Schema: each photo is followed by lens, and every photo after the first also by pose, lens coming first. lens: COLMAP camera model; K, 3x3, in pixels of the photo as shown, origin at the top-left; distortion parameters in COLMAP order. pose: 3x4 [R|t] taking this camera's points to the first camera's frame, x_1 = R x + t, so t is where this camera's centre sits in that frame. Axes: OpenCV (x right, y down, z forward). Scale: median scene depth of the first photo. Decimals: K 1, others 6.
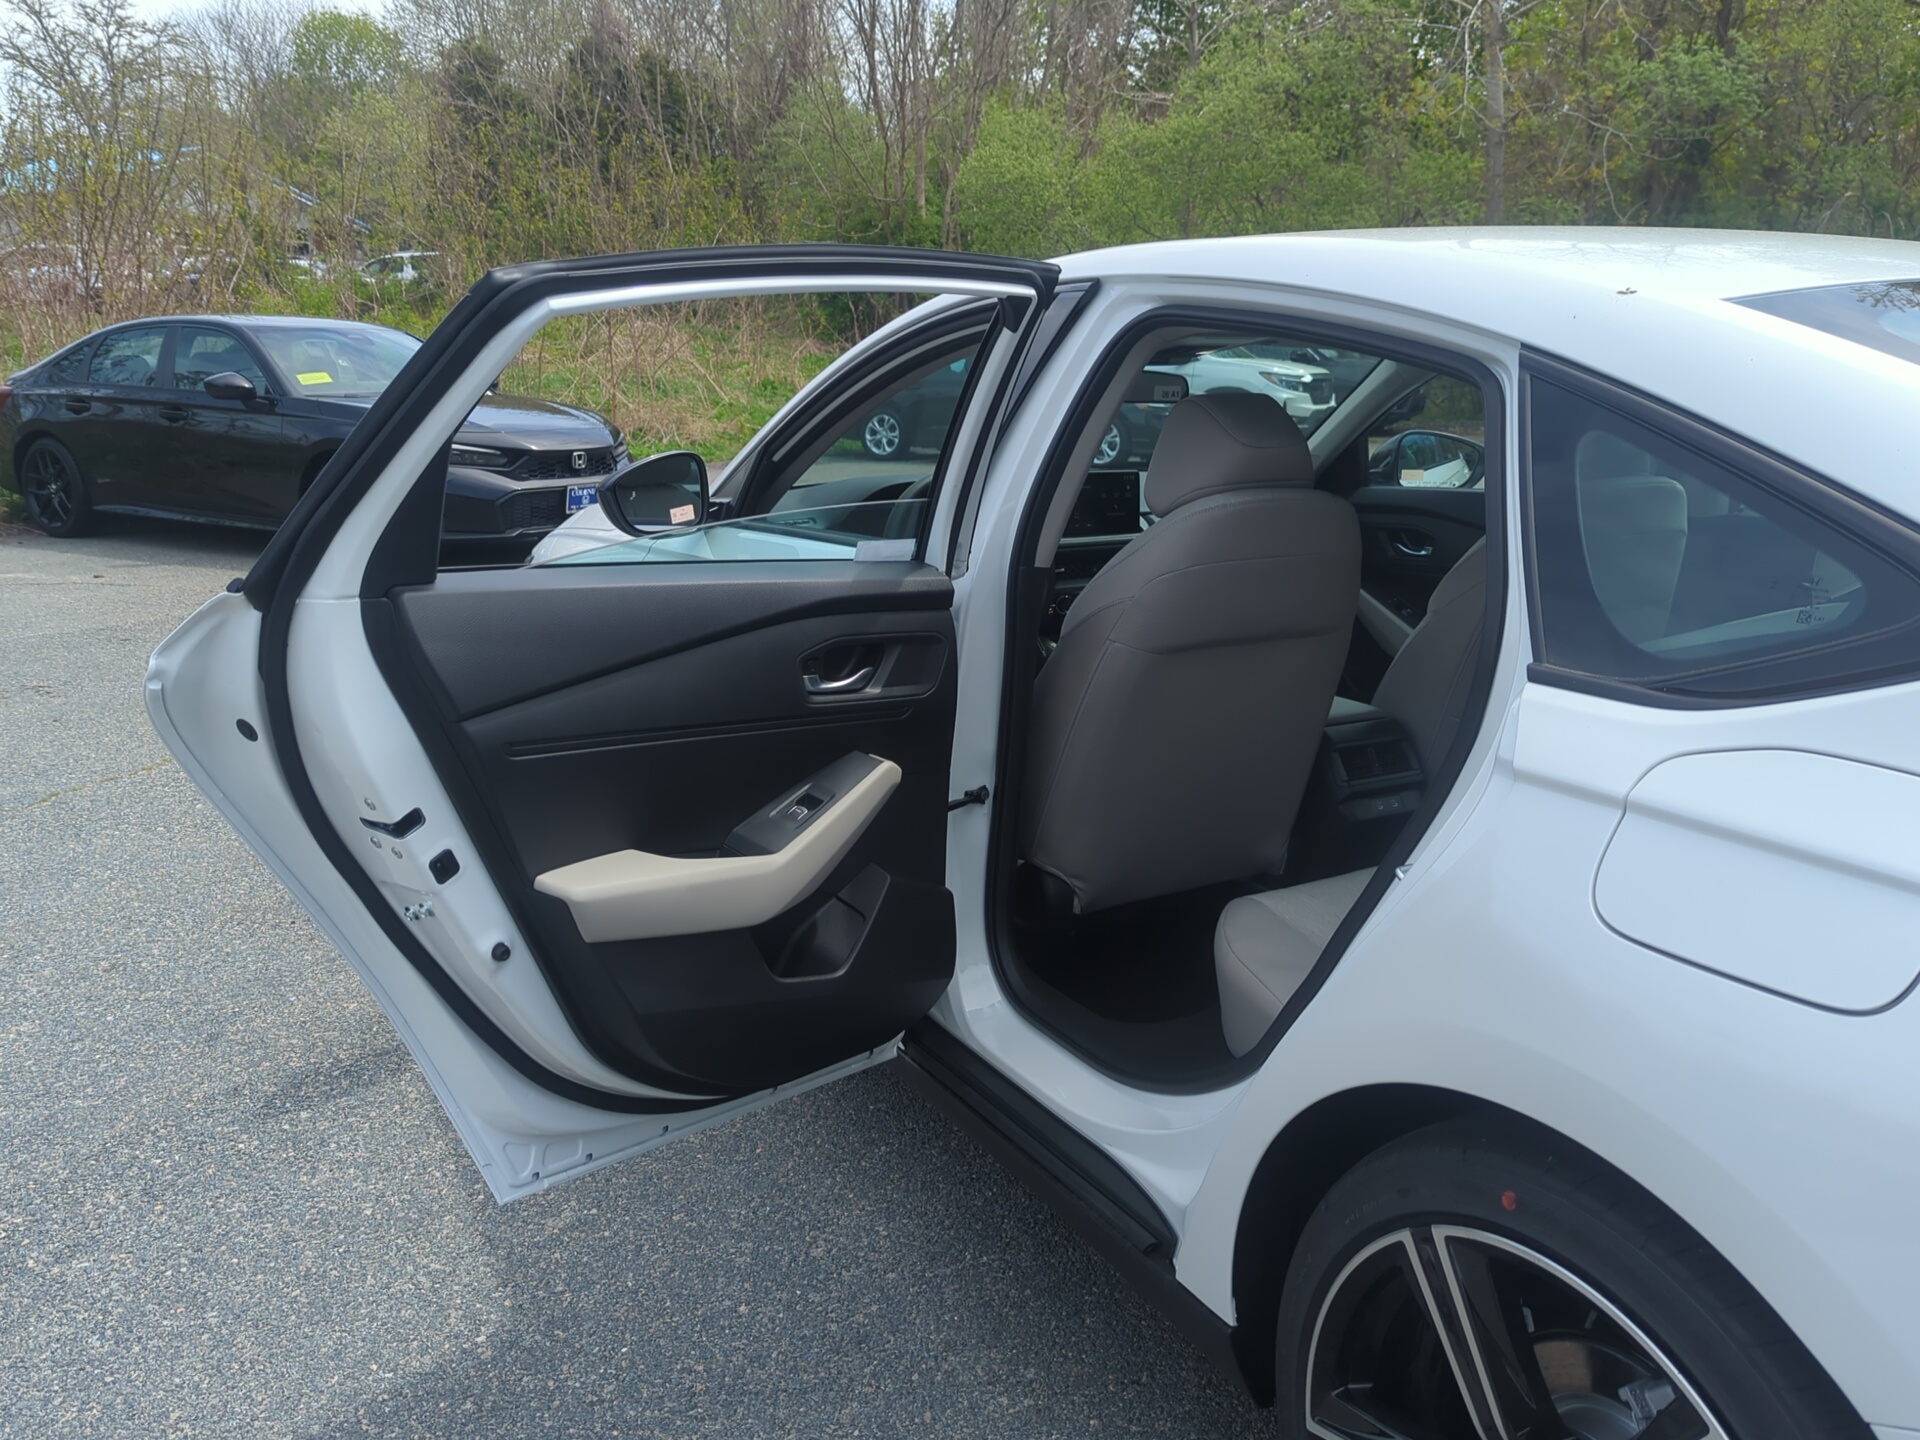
lens RADIAL K [[1556.6, 0, 977.9], [0, 1556.6, 712.6], [0, 0, 1]] dist [0.055586, -0.052690]
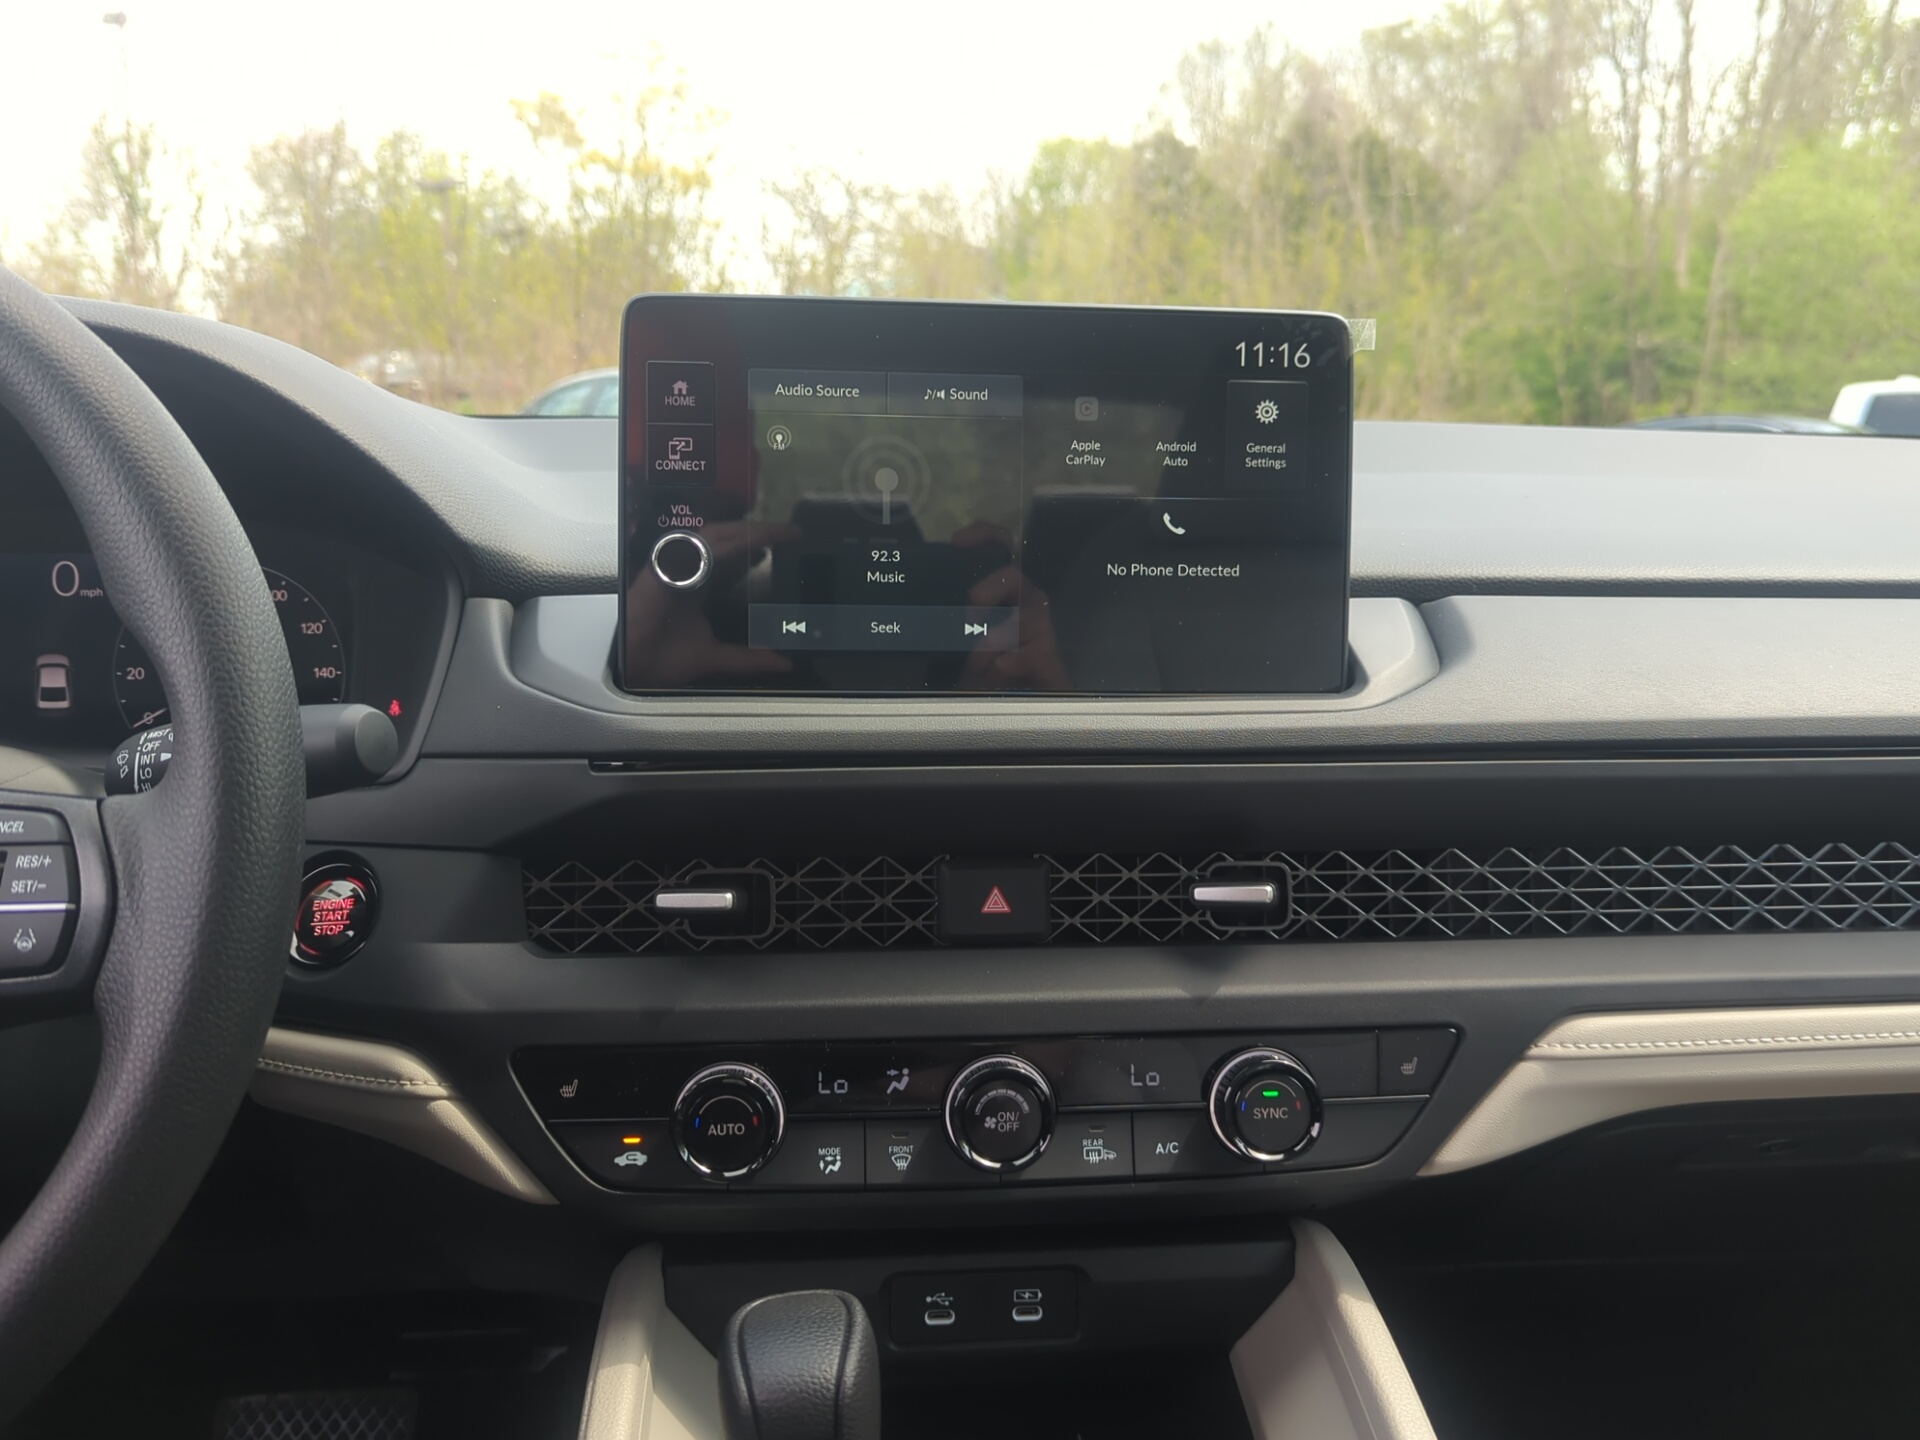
lens RADIAL K [[1702.8, 0, 976.7], [0, 1702.8, 683.6], [0, 0, 1]] dist [0.054162, -0.041263]
pose [[0.907345, 0.054057, -0.416897, 0.022038], [-0.096992, 0.991861, -0.082487, -0.015226], [0.409045, 0.115280, 0.905203, 0.125690]]
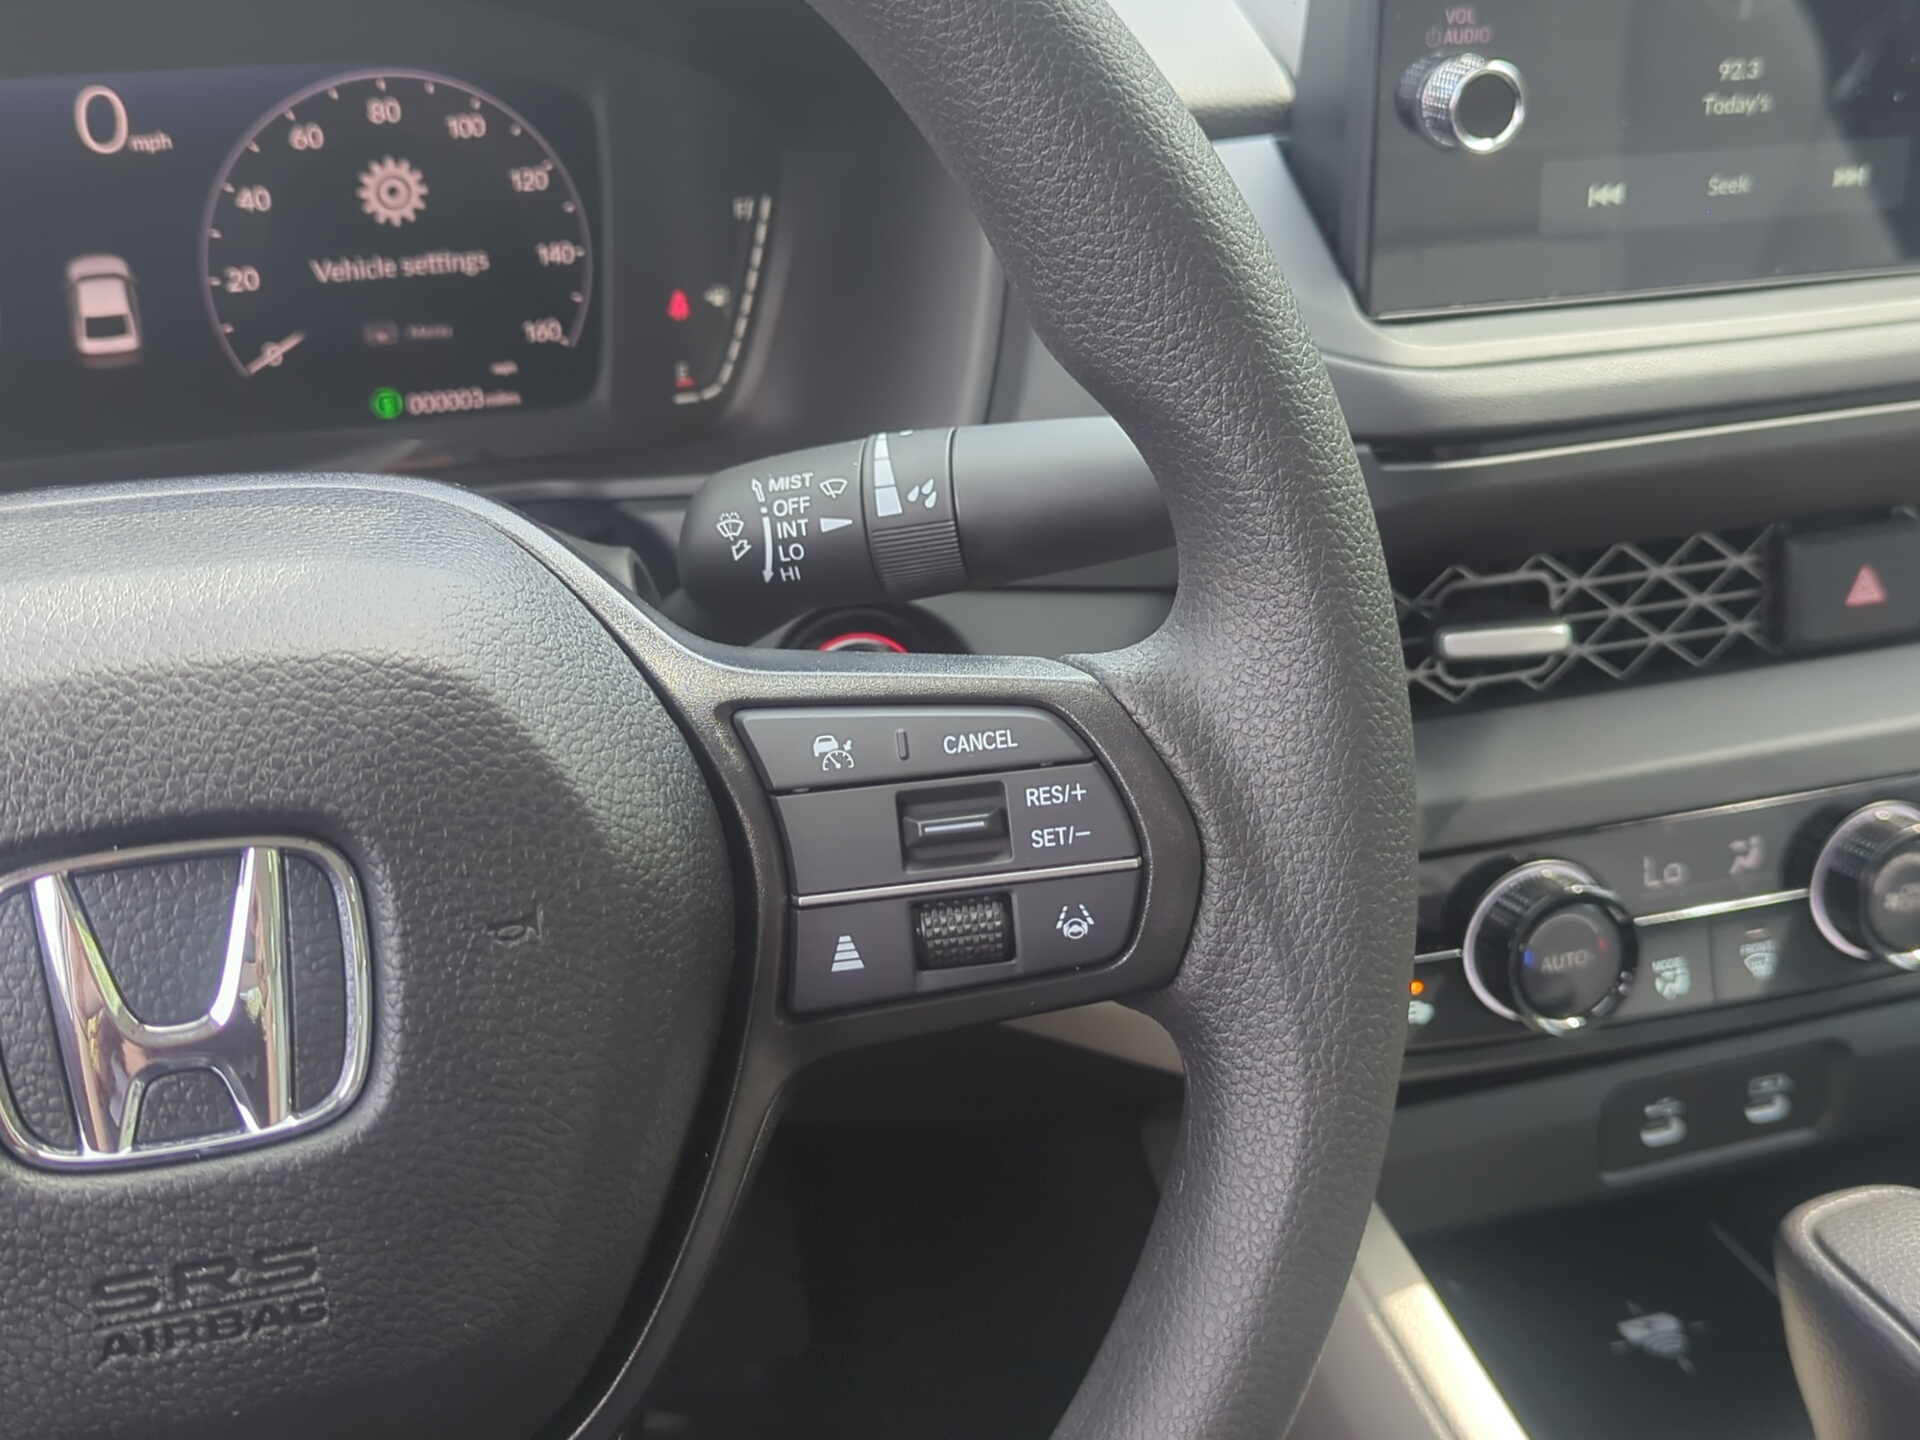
lens RADIAL K [[2565.1, 0, 967.9], [0, 2565.1, 683.0], [0, 0, 1]] dist [0.041369, 0.000000]
pose [[0.981096, 0.070679, -0.180154, 0.007029], [-0.035685, 0.981029, 0.190550, -0.017923], [0.190204, -0.180519, 0.965005, 0.122058]]
